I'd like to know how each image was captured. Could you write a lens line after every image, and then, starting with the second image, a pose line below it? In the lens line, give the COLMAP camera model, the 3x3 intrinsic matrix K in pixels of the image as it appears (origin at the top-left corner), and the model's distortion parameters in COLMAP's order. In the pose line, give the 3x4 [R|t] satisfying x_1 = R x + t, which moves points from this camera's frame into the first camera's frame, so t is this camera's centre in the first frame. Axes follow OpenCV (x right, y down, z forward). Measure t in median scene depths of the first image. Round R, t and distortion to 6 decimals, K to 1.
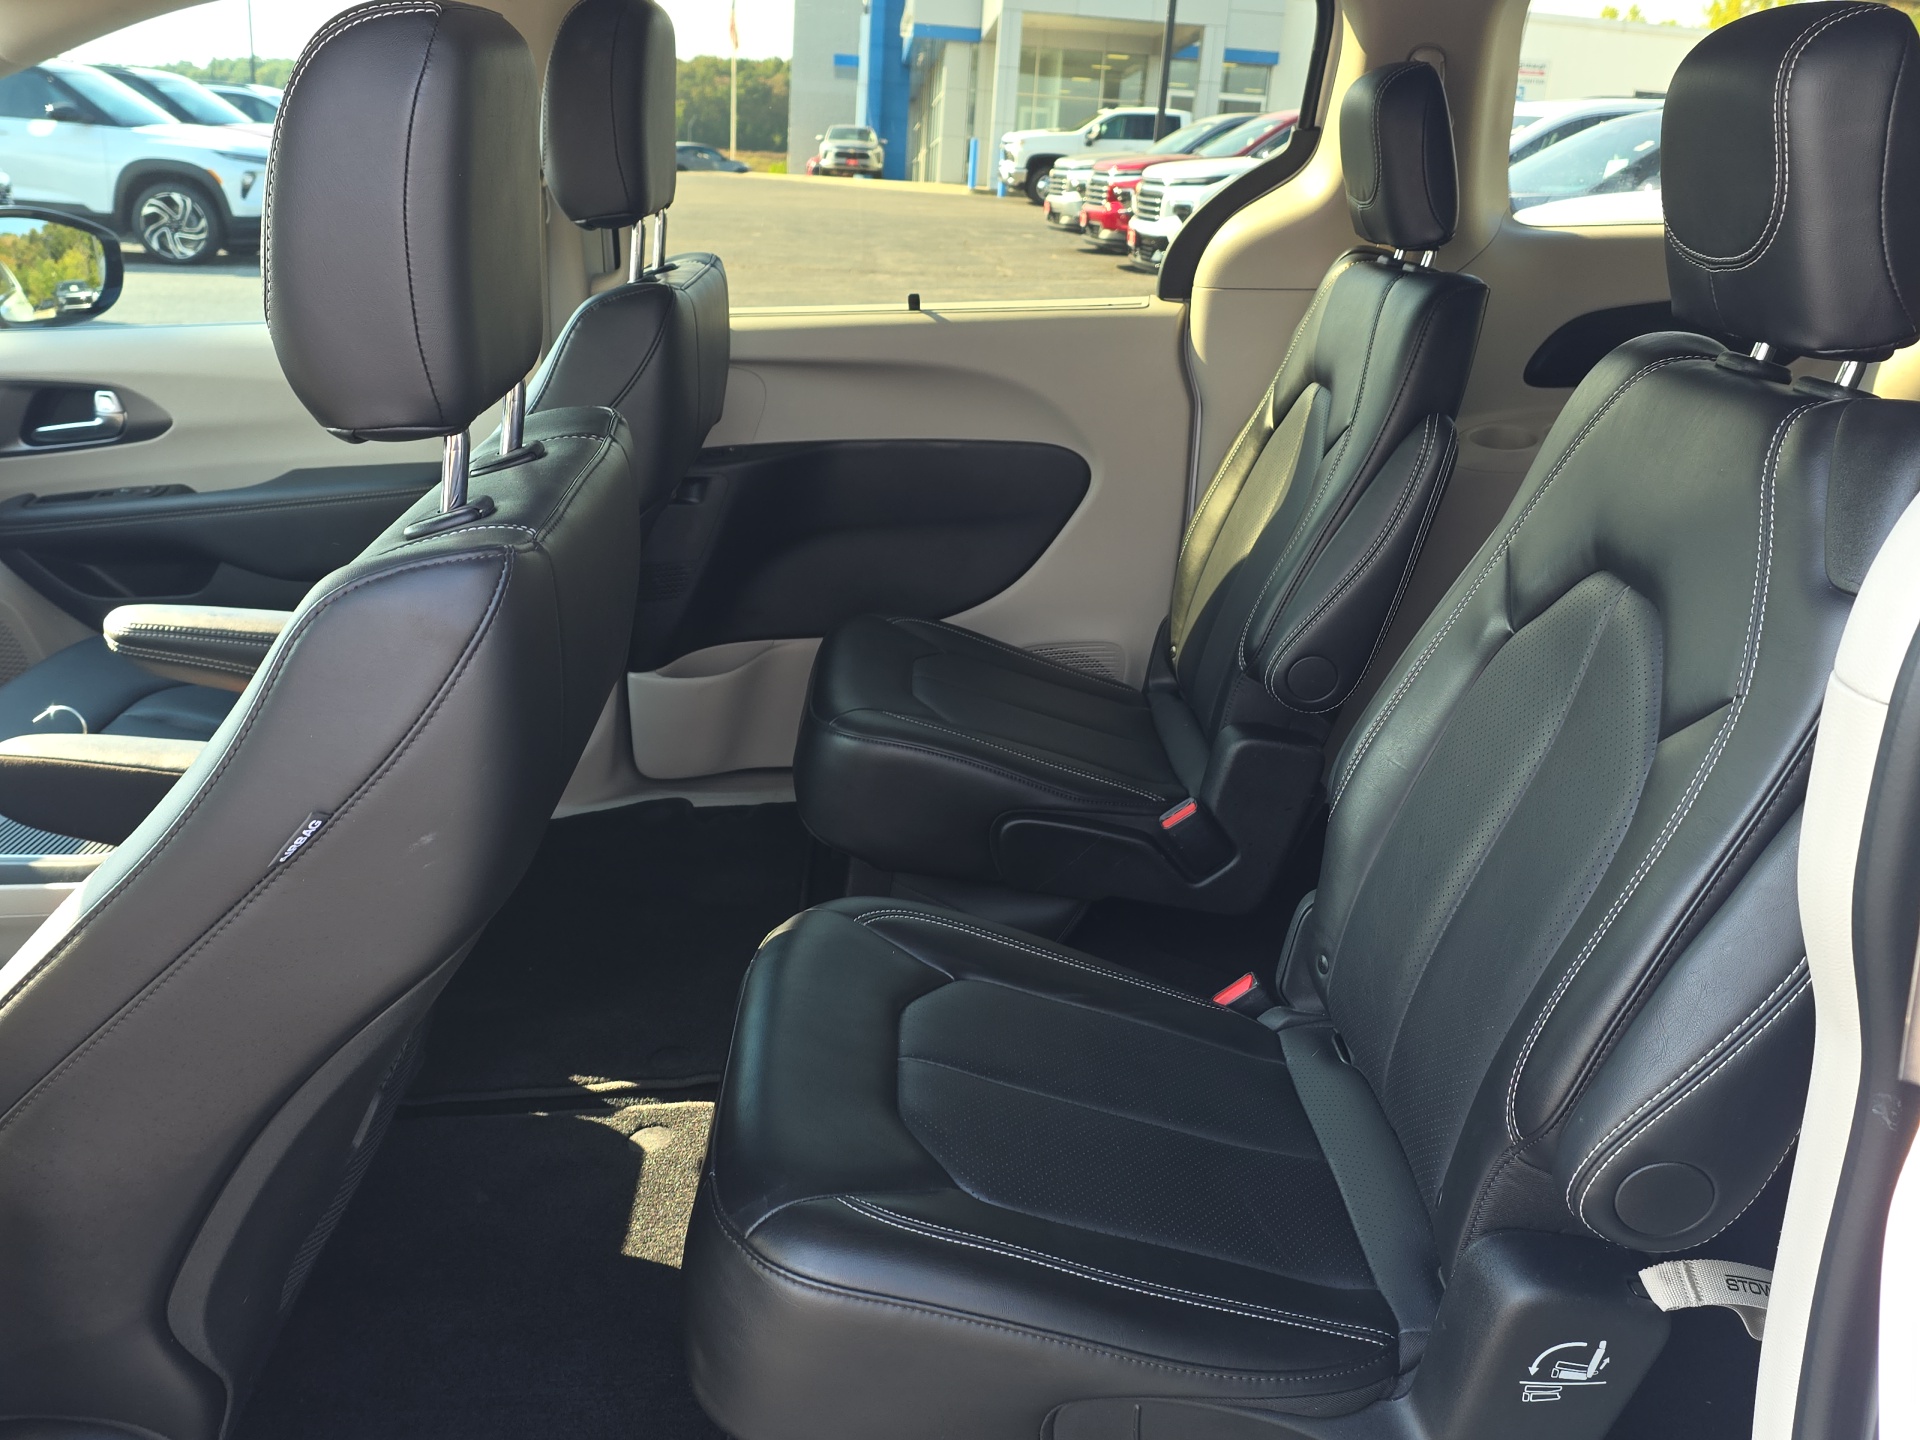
lens RADIAL K [[1581.5, 0, 951.1], [0, 1581.5, 720.1], [0, 0, 1]] dist [0.078296, -0.079705]
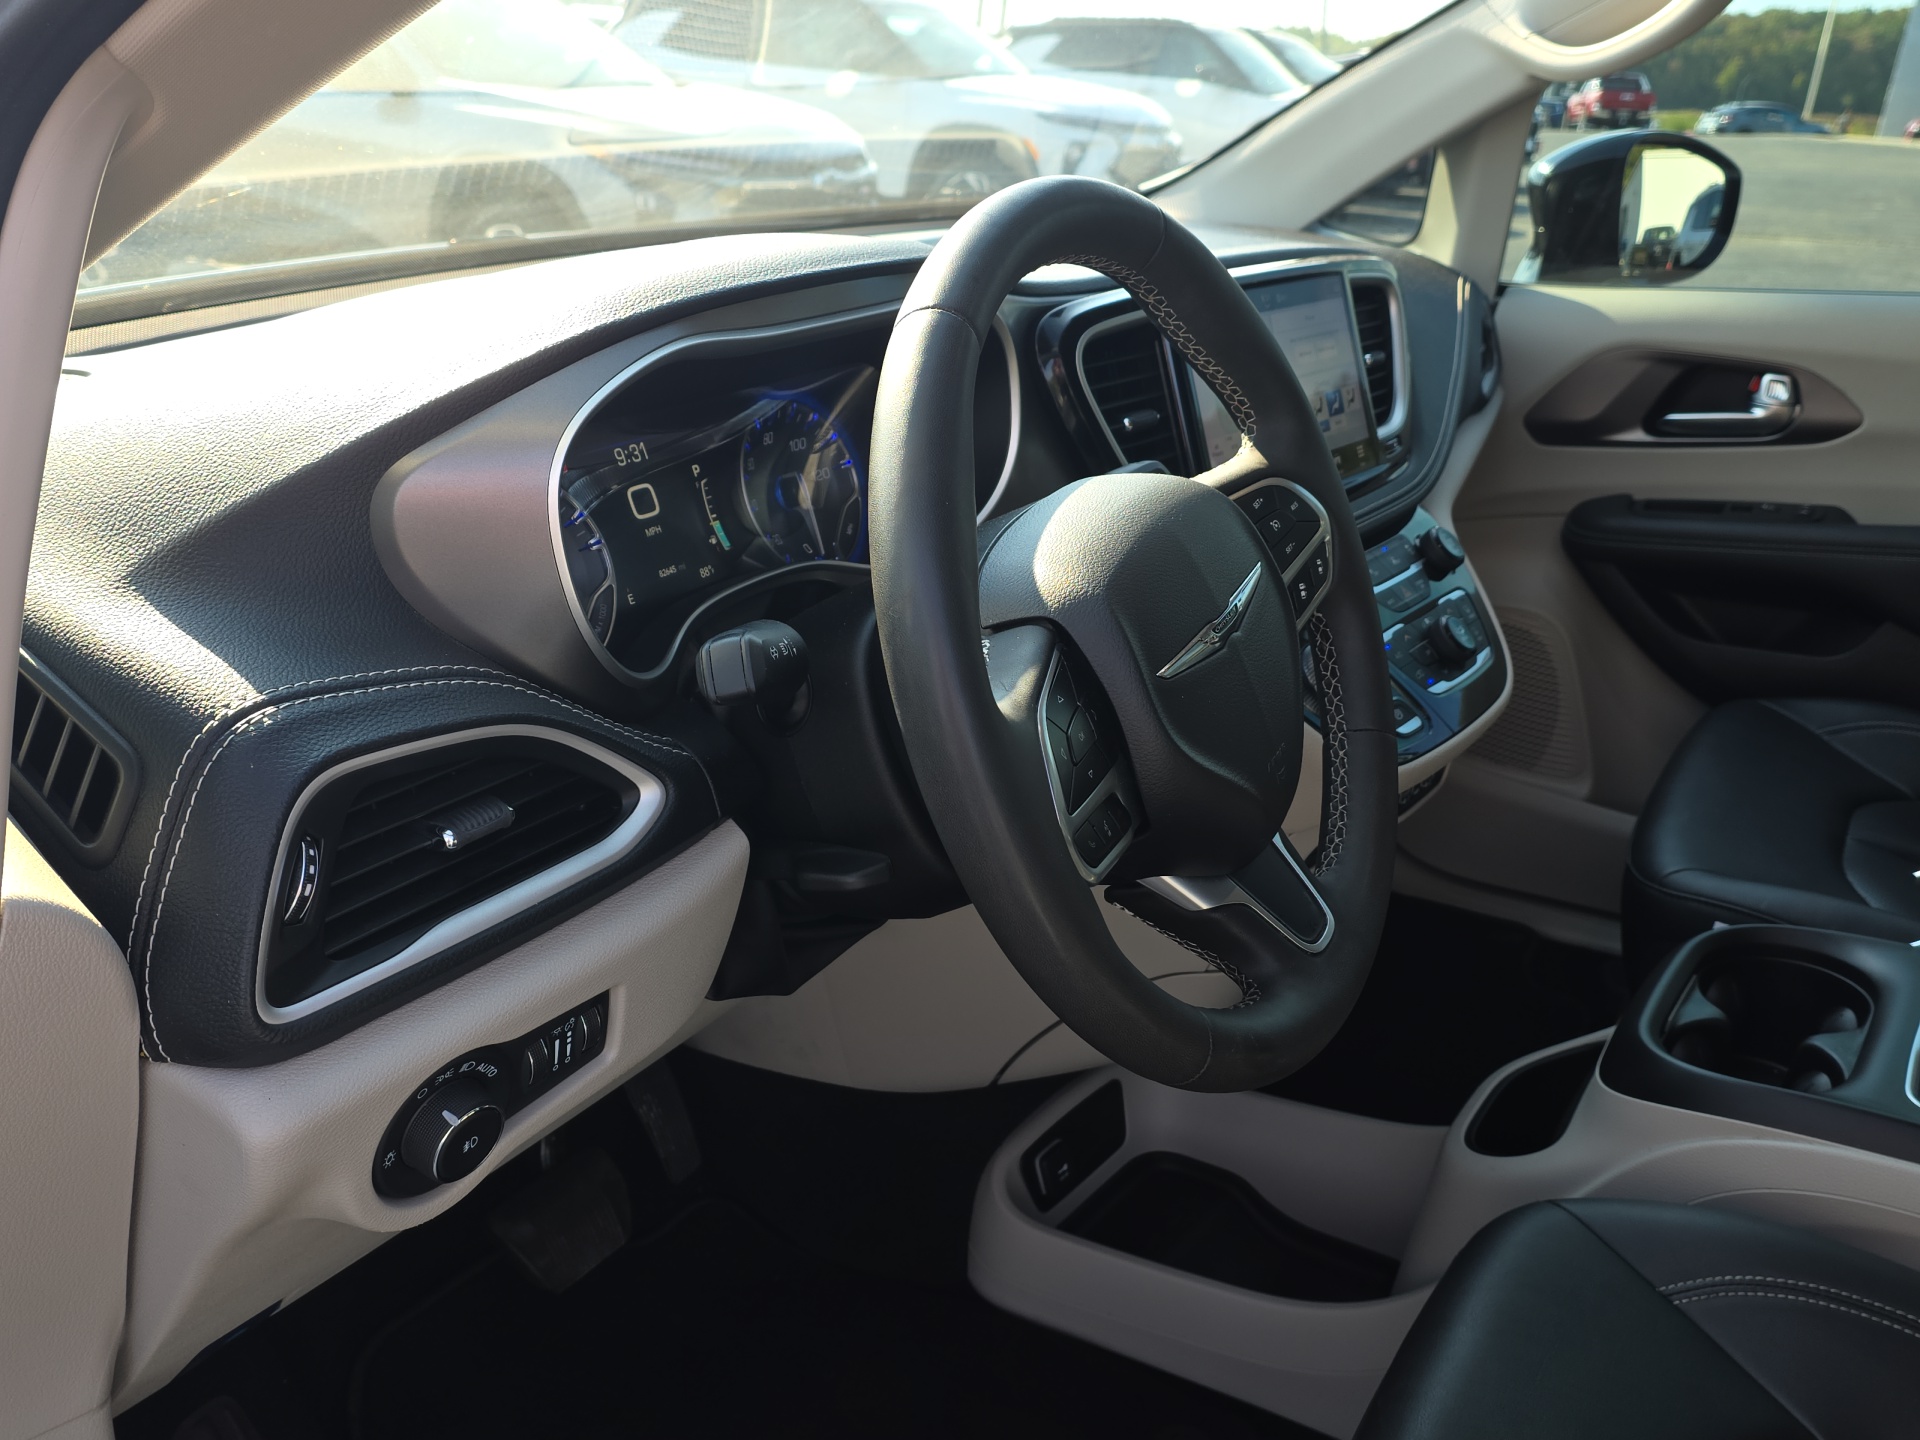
lens RADIAL K [[1581.5, 0, 970.0], [0, 1581.5, 709.2], [0, 0, 1]] dist [0.078296, -0.079705]
pose [[0.842872, 0.195878, -0.501198, -0.398530], [-0.189171, 0.979804, 0.064795, -0.025524], [0.503767, 0.040198, 0.862904, 0.151247]]
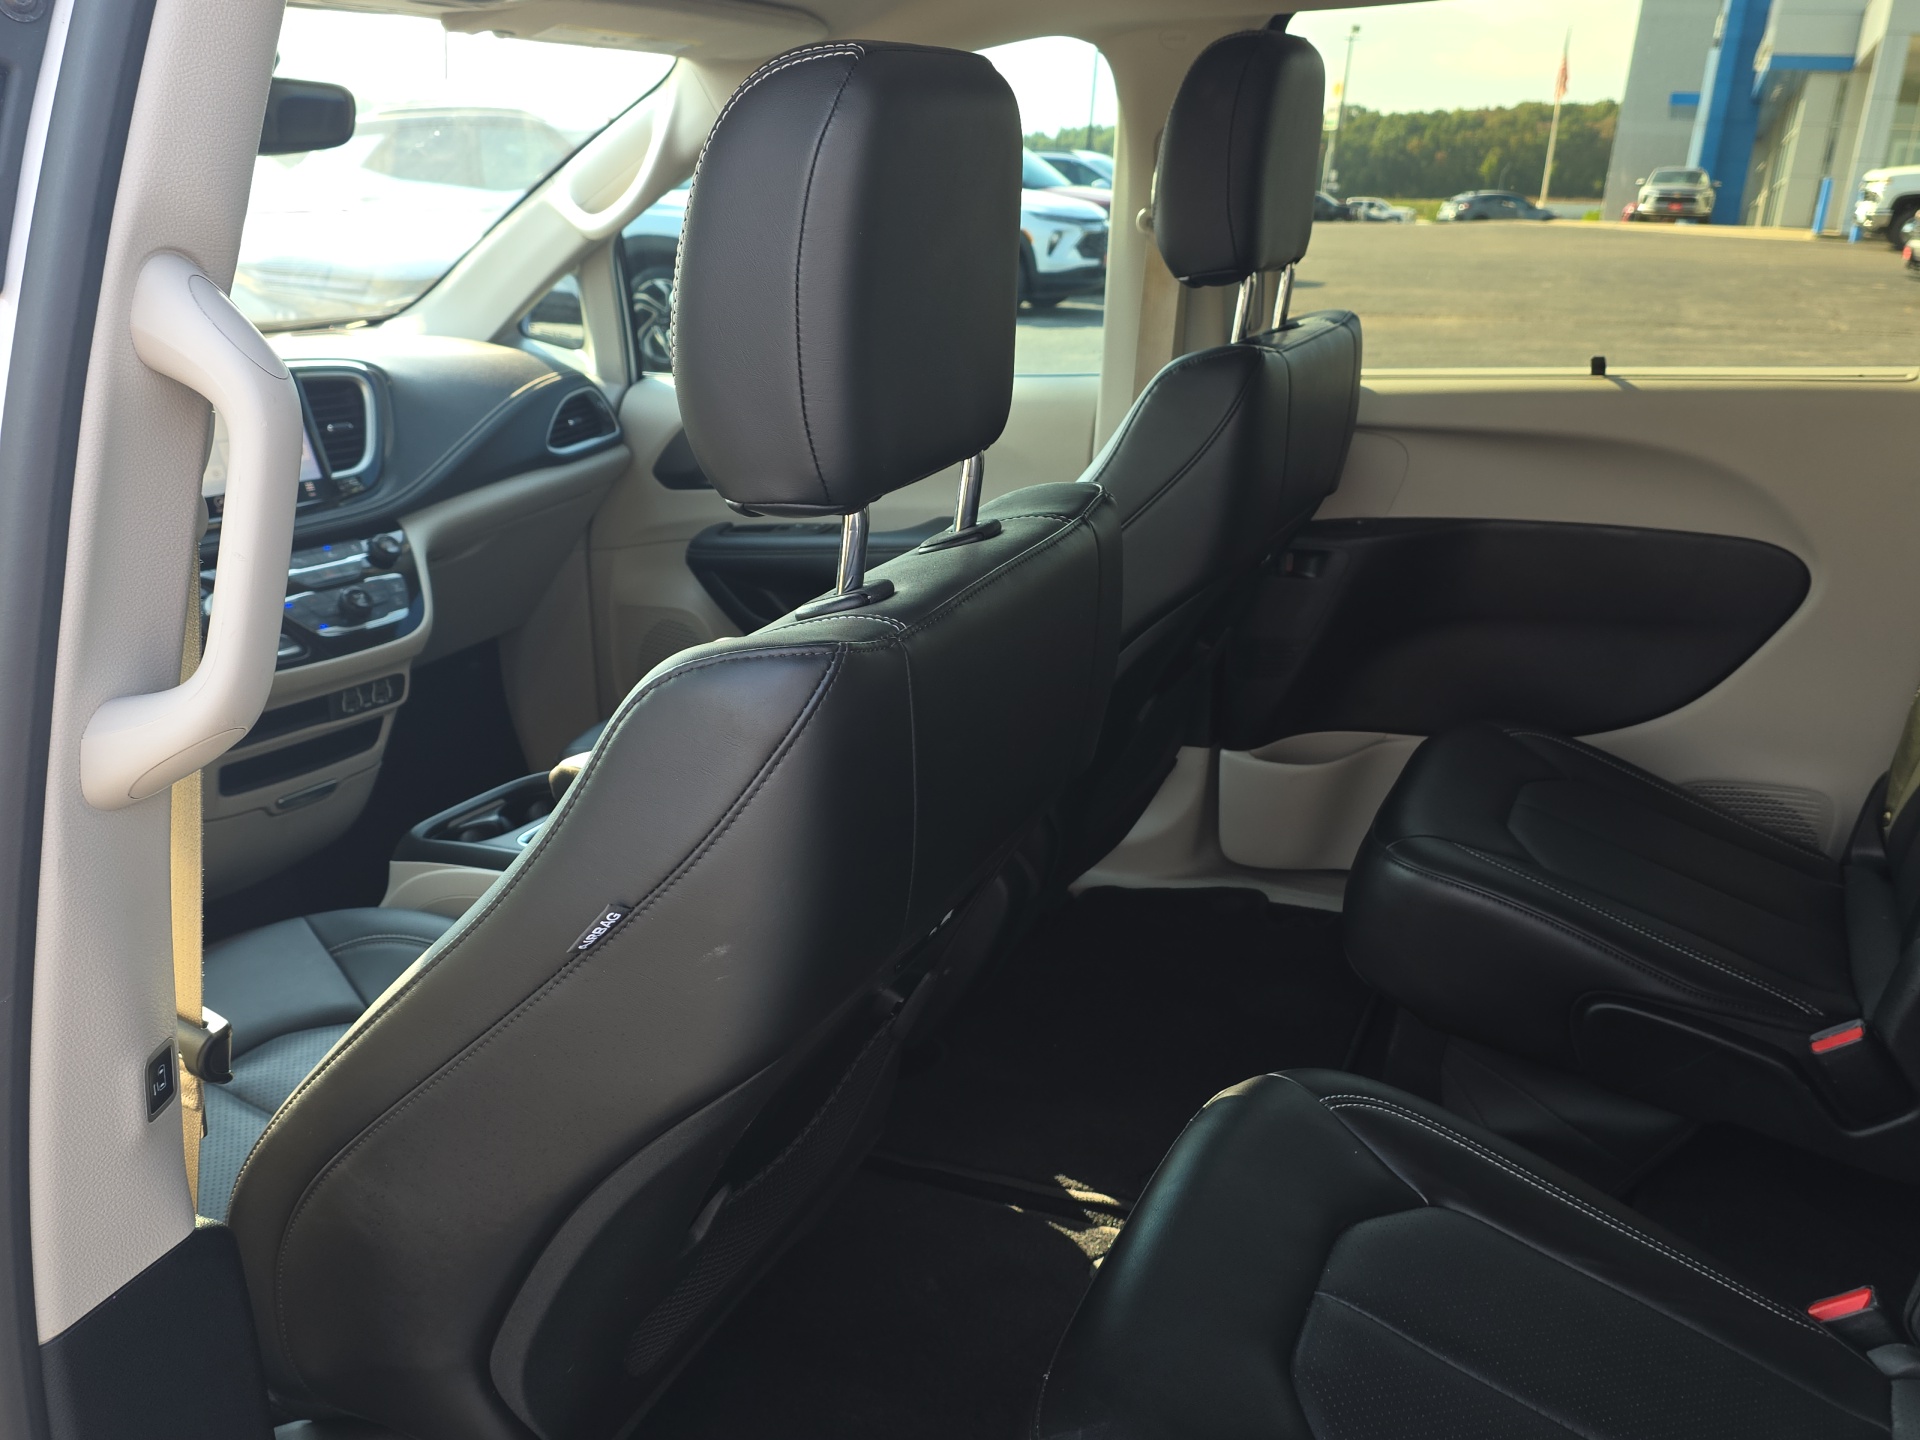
lens RADIAL K [[1581.5, 0, 962.7], [0, 1581.5, 718.3], [0, 0, 1]] dist [0.078296, -0.079705]
pose [[0.895133, 0.124216, -0.428144, 0.061091], [-0.137139, 0.990552, 0.000666, -0.028018], [0.424182, 0.058119, 0.903710, 0.081937]]
